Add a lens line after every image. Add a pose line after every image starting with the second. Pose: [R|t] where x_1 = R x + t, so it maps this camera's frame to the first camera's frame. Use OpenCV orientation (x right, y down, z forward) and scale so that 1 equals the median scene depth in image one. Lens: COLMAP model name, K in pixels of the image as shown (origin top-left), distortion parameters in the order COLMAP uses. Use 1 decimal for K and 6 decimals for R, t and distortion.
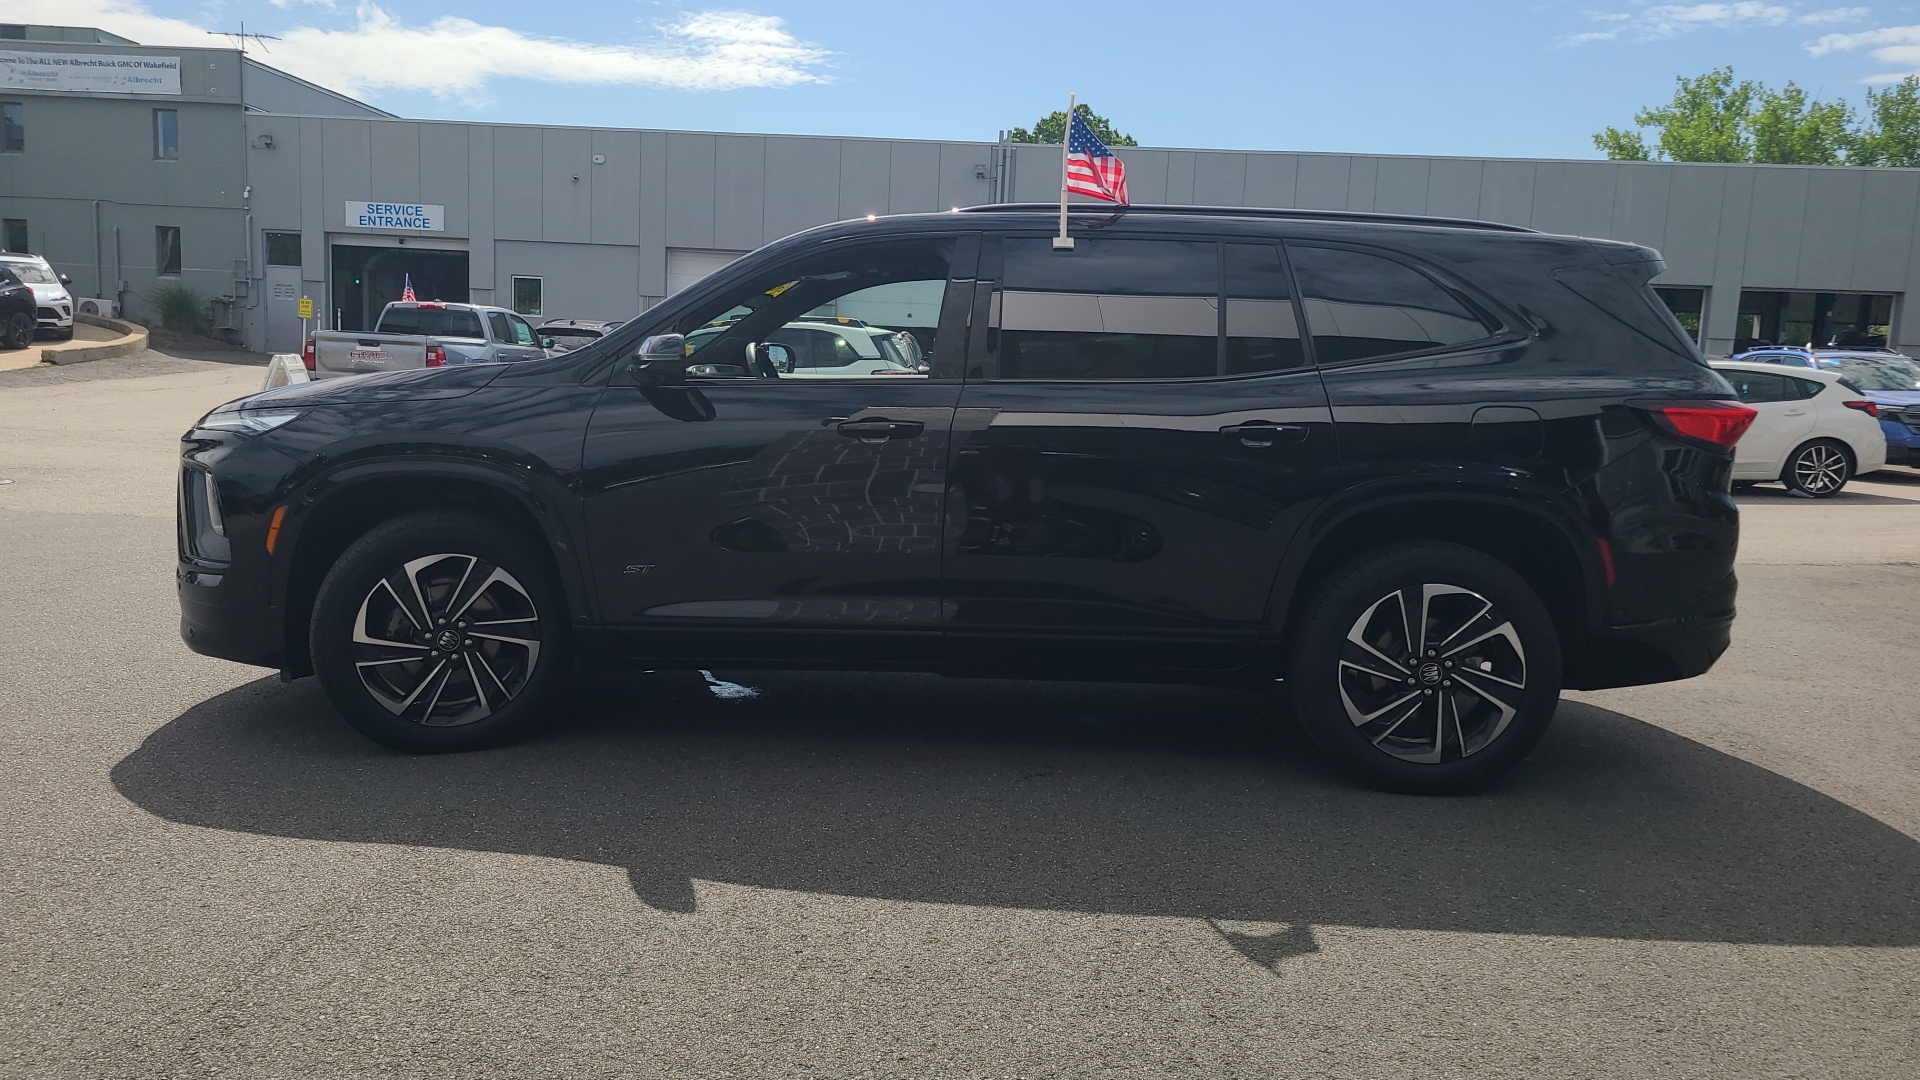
lens RADIAL K [[1462.1, 0, 960.5], [0, 1462.1, 539.0], [0, 0, 1]] dist [0.059527, -0.039897]
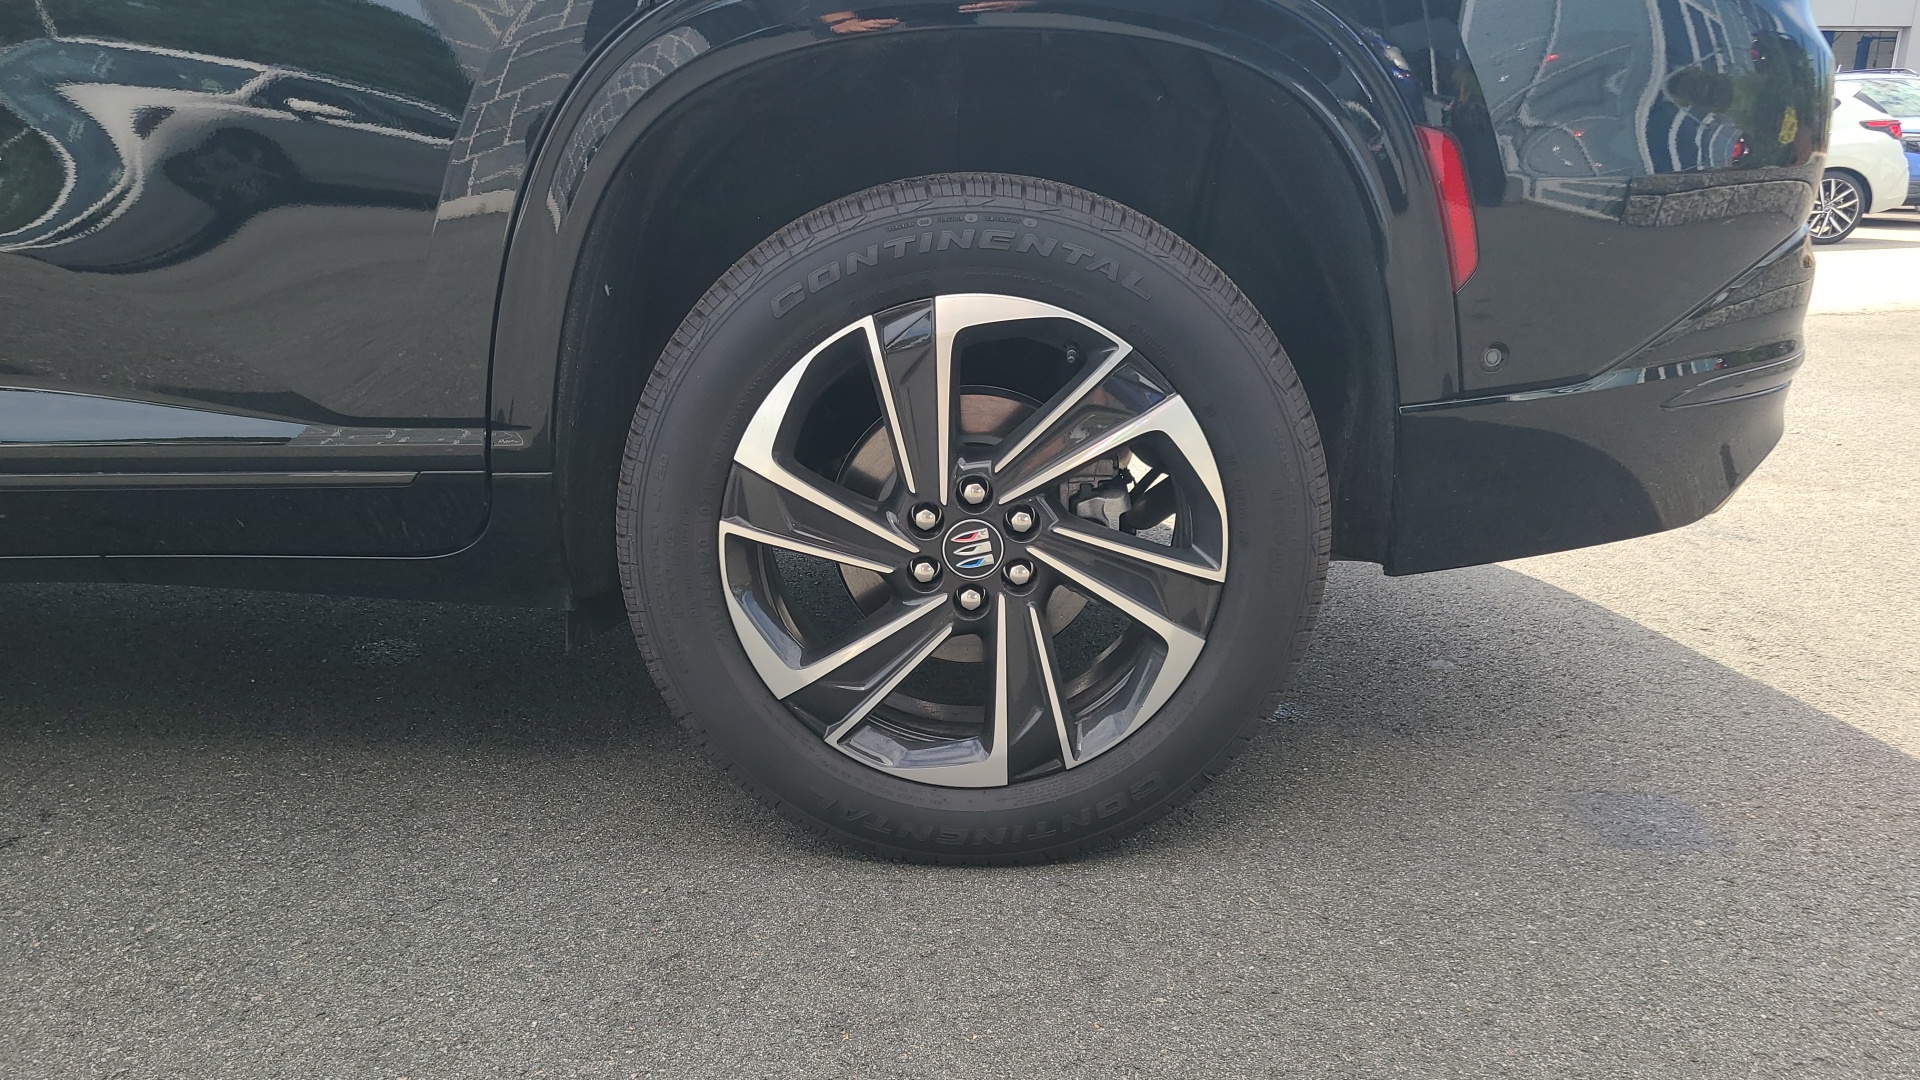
lens RADIAL K [[1462.1, 0, 963.5], [0, 1462.1, 548.2], [0, 0, 1]] dist [0.059527, -0.039897]
pose [[0.999355, -0.031836, 0.016605, 0.129520], [0.029236, 0.989940, 0.138431, 0.017227], [-0.020845, -0.137857, 0.990233, 0.267658]]
